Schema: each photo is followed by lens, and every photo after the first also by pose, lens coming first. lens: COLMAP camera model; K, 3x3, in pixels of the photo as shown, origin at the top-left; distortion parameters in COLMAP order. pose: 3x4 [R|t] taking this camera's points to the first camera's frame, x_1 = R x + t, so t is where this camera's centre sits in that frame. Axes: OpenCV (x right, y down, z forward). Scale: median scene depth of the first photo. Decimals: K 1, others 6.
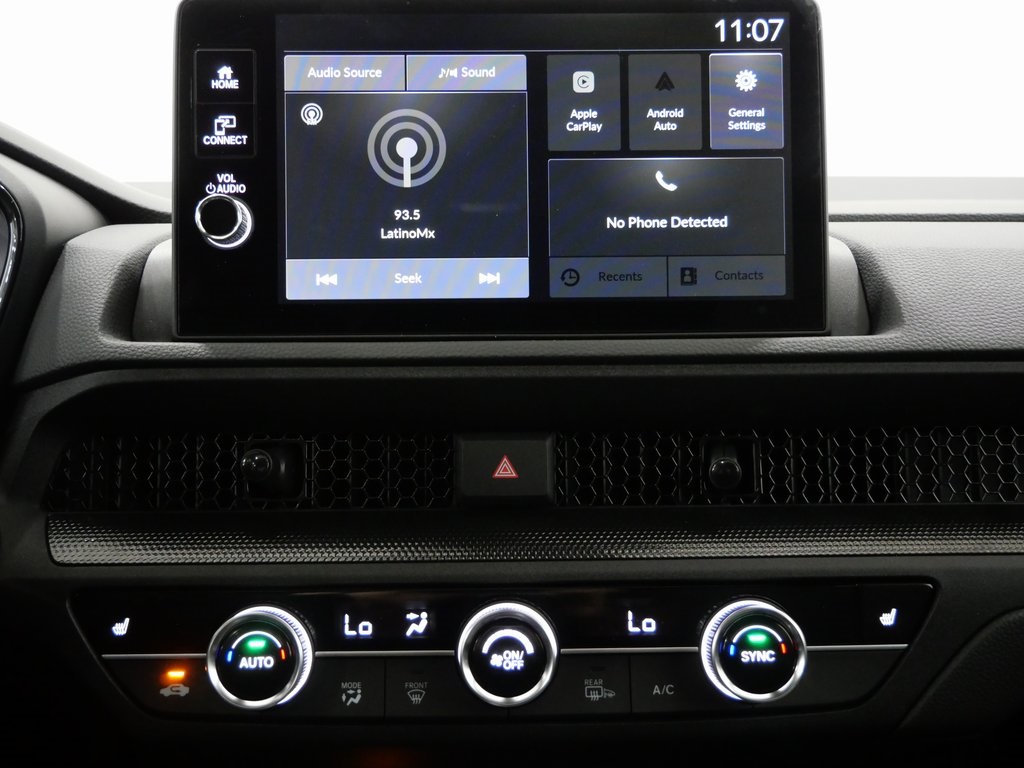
lens RADIAL K [[1064.8, 0, 512.0], [0, 1064.8, 383.0], [0, 0, 1]] dist [0.011735, 0.015010]
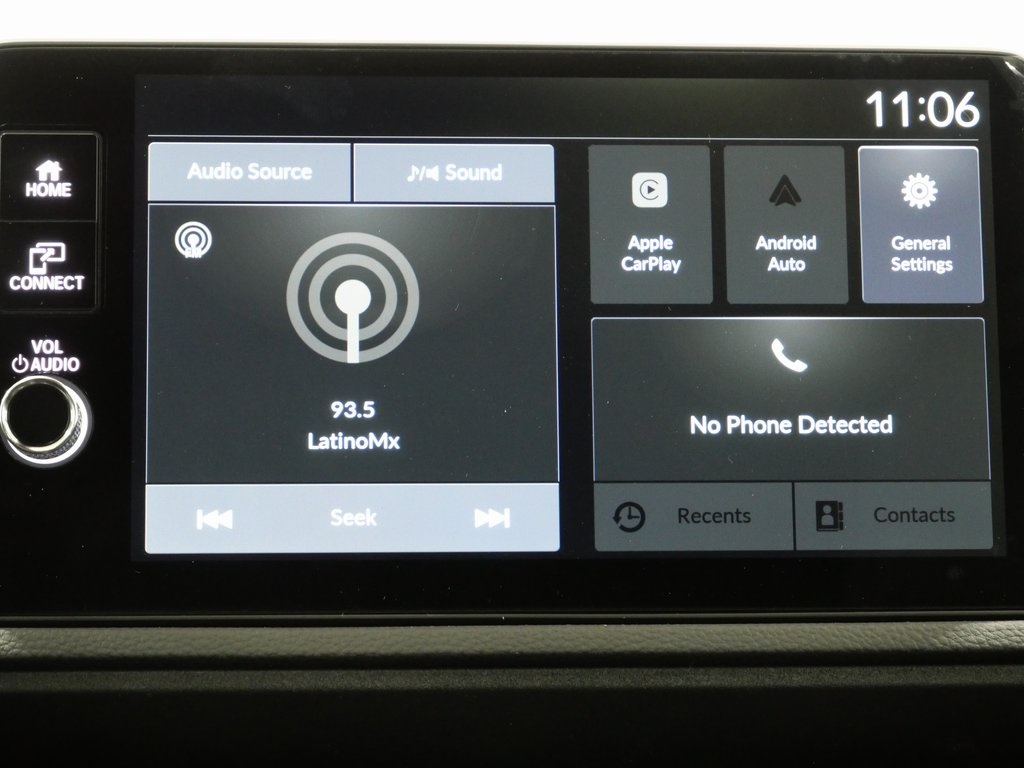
lens RADIAL K [[2520.0, 0, 512.0], [0, 2520.0, 384.0], [0, 0, 1]] dist [0.066300, -0.124210]
pose [[0.998650, 0.007230, 0.051446, -0.082117], [-0.000772, 0.992224, -0.124463, 0.001204], [-0.051946, 0.124255, 0.990890, -0.384073]]
